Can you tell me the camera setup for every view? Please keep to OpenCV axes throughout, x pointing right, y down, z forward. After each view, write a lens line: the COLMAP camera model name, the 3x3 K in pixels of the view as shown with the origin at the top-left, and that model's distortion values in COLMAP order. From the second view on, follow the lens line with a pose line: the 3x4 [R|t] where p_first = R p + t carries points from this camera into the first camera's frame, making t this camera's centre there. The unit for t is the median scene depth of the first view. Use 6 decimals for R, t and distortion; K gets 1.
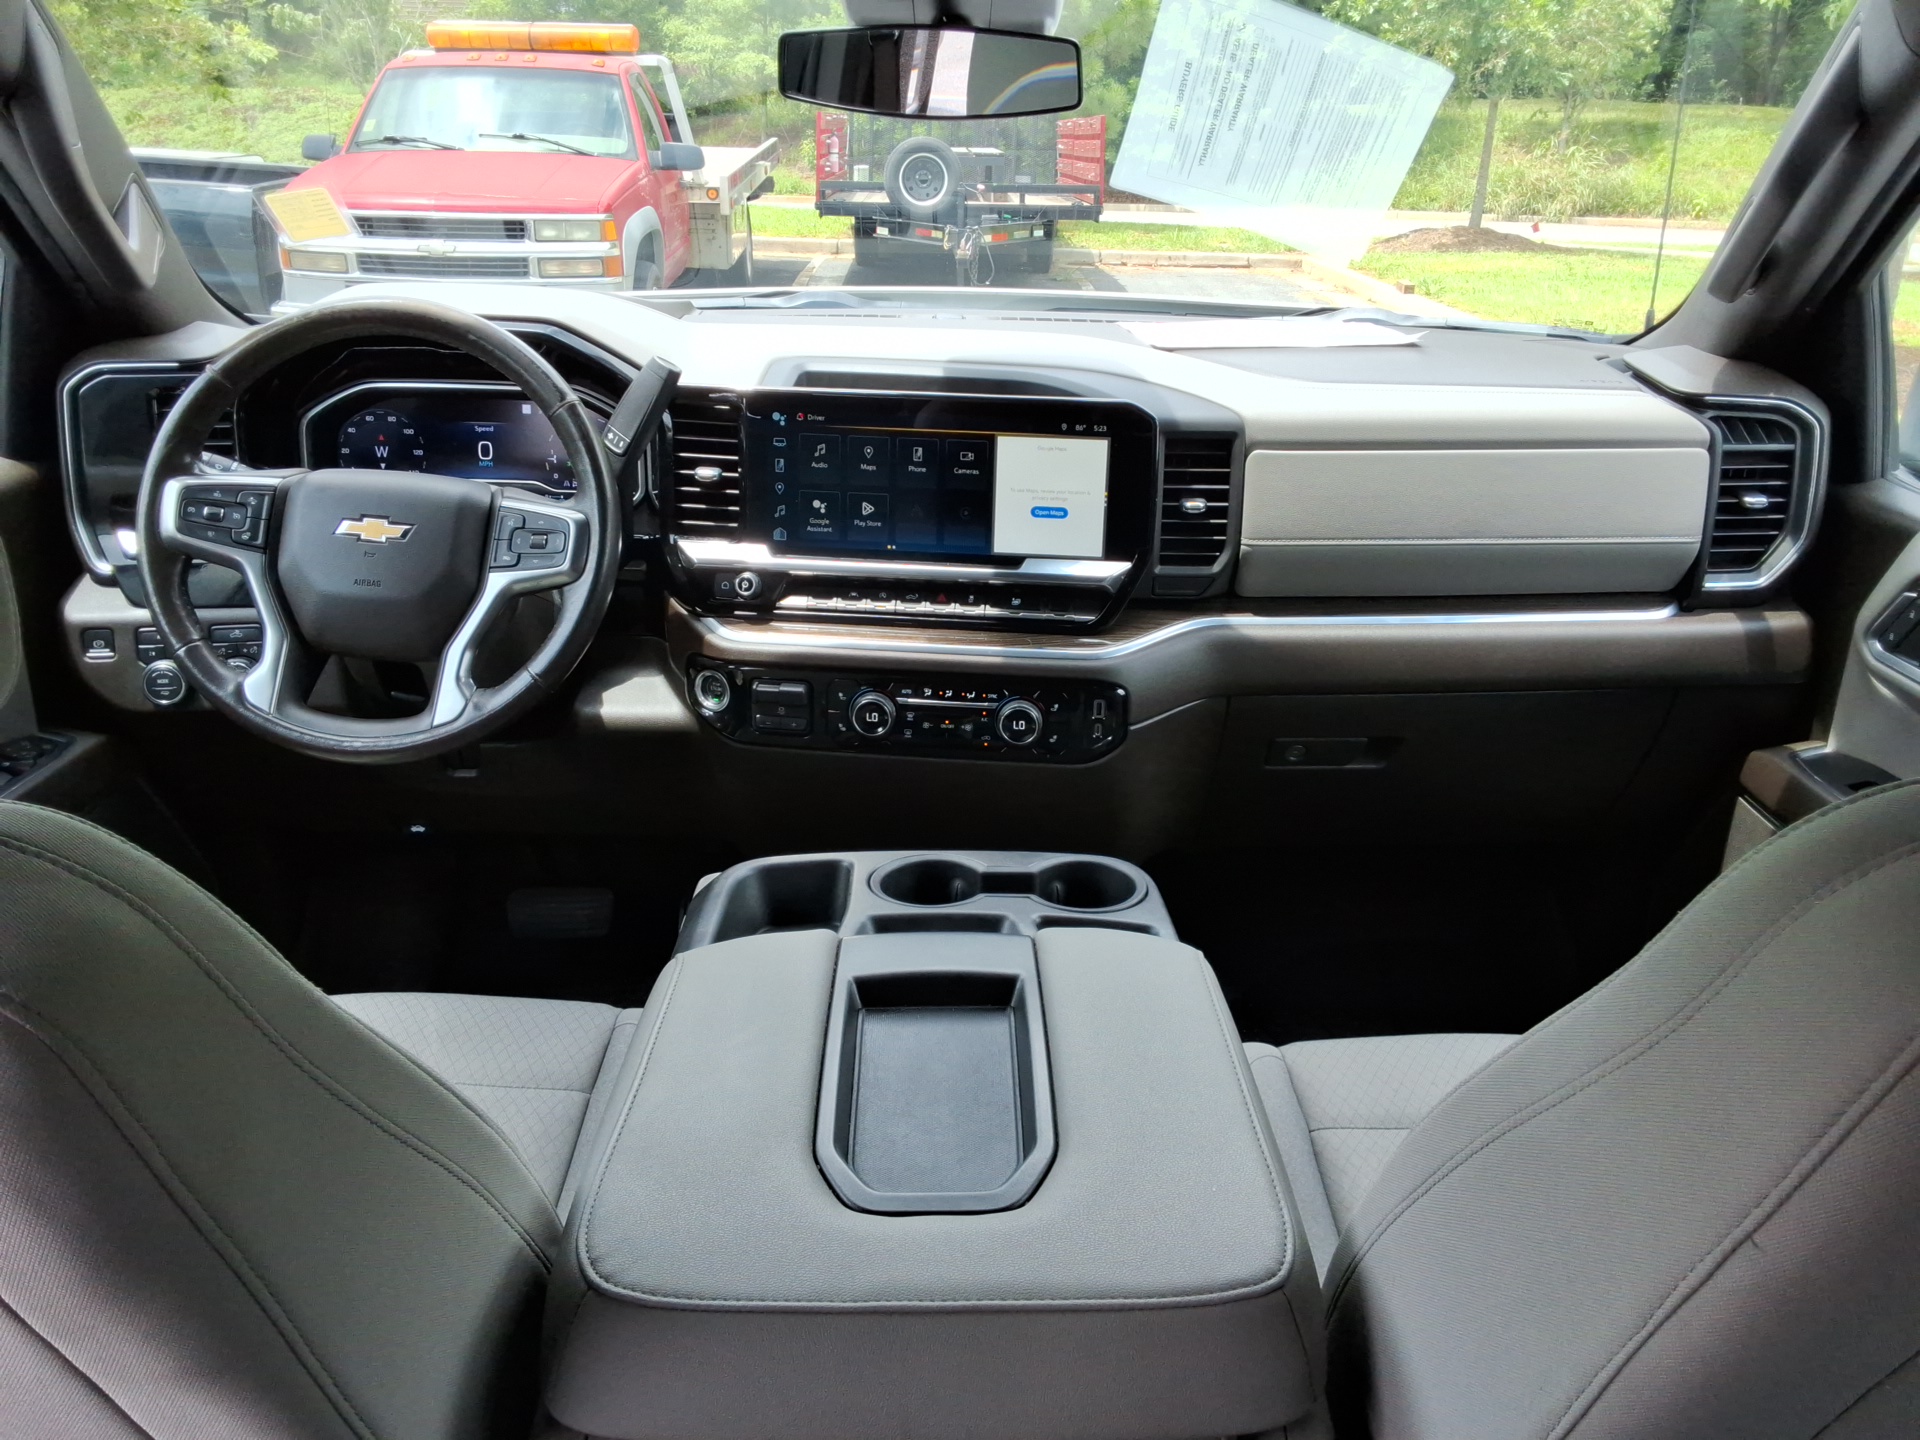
lens RADIAL K [[1538.8, 0, 980.6], [0, 1538.8, 709.8], [0, 0, 1]] dist [0.149778, -0.254248]
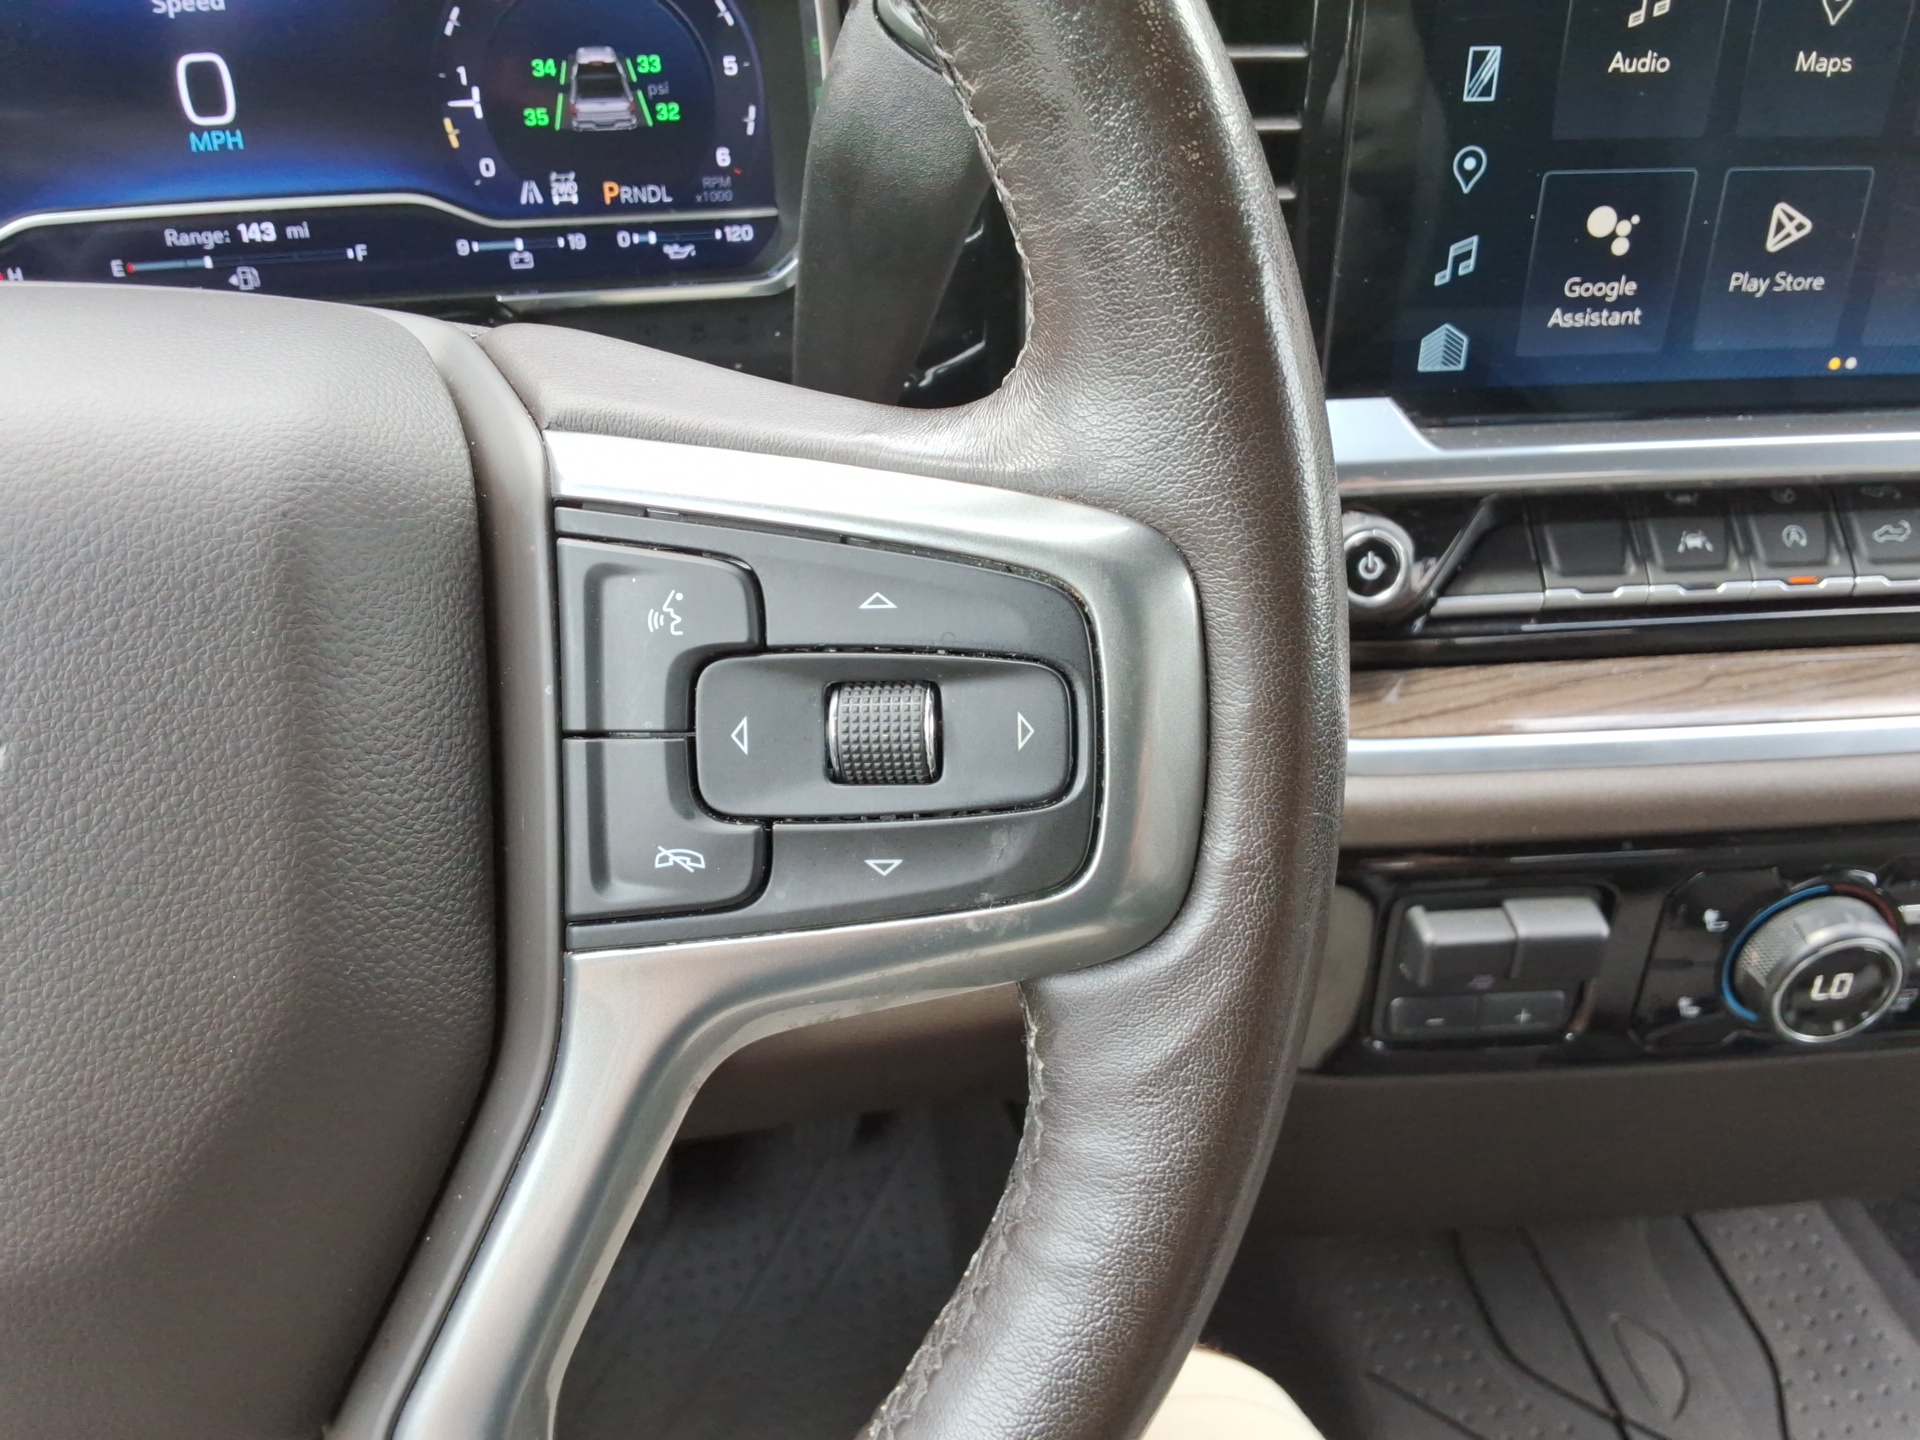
lens RADIAL K [[1518.0, 0, 962.1], [0, 1518.0, 716.5], [0, 0, 1]] dist [0.107529, -0.198318]
pose [[0.980234, -0.125290, 0.153115, -0.264120], [0.082269, 0.961970, 0.260472, -0.130608], [-0.179926, -0.242727, 0.953263, 0.760299]]
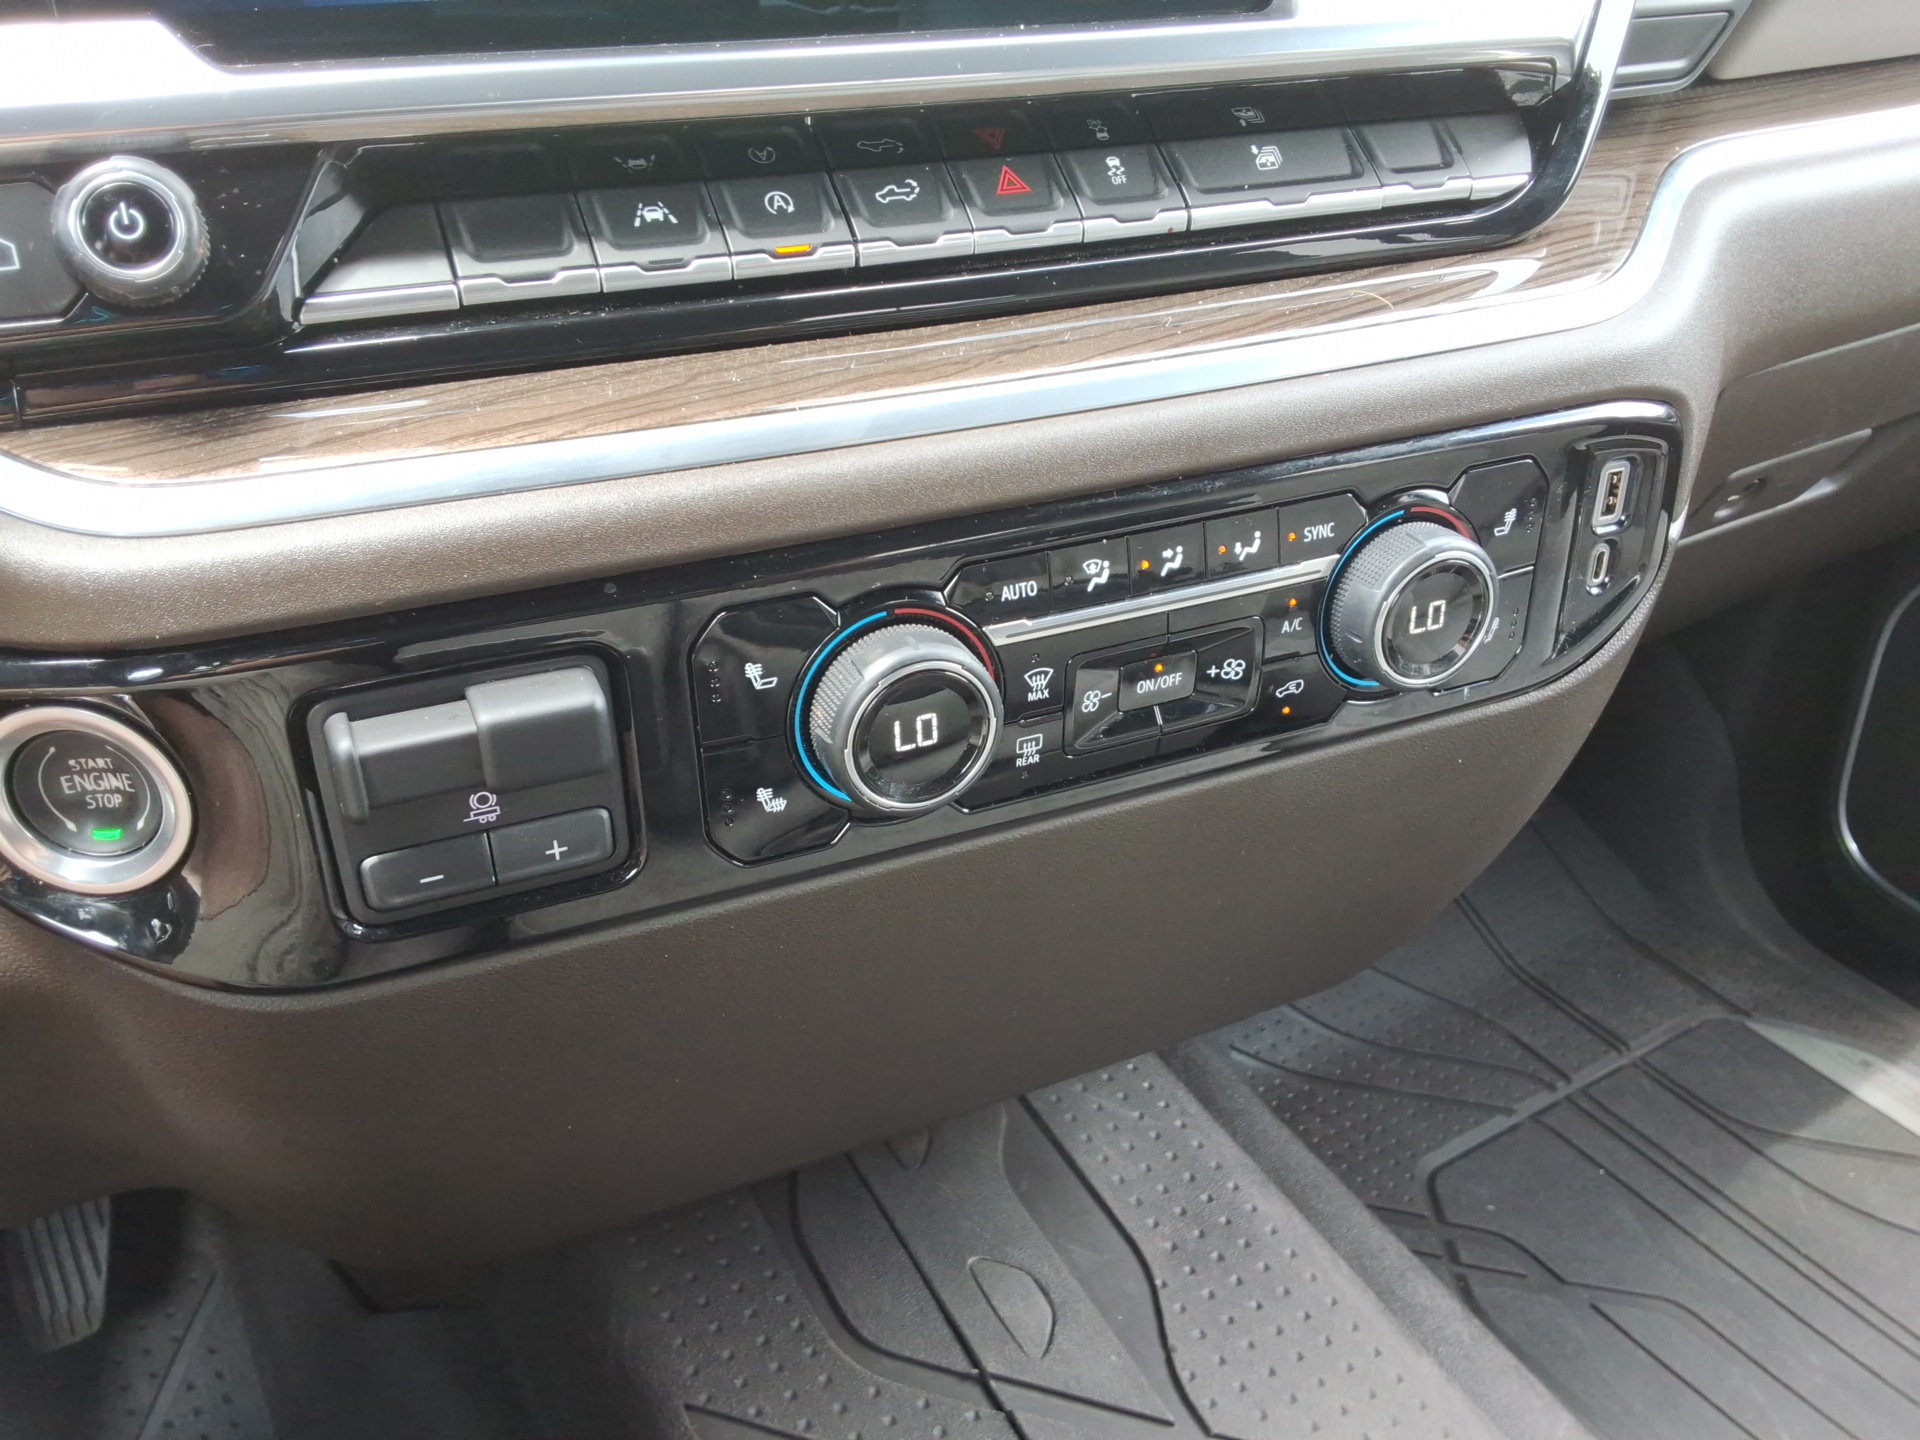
lens RADIAL K [[1562.0, 0, 960.0], [0, 1562.0, 720.0], [0, 0, 1]] dist [0.011086, -0.028584]
pose [[0.857825, -0.271059, 0.436651, -0.164657], [0.183938, 0.955255, 0.231635, -0.049595], [-0.479900, -0.118385, 0.869299, 0.785223]]
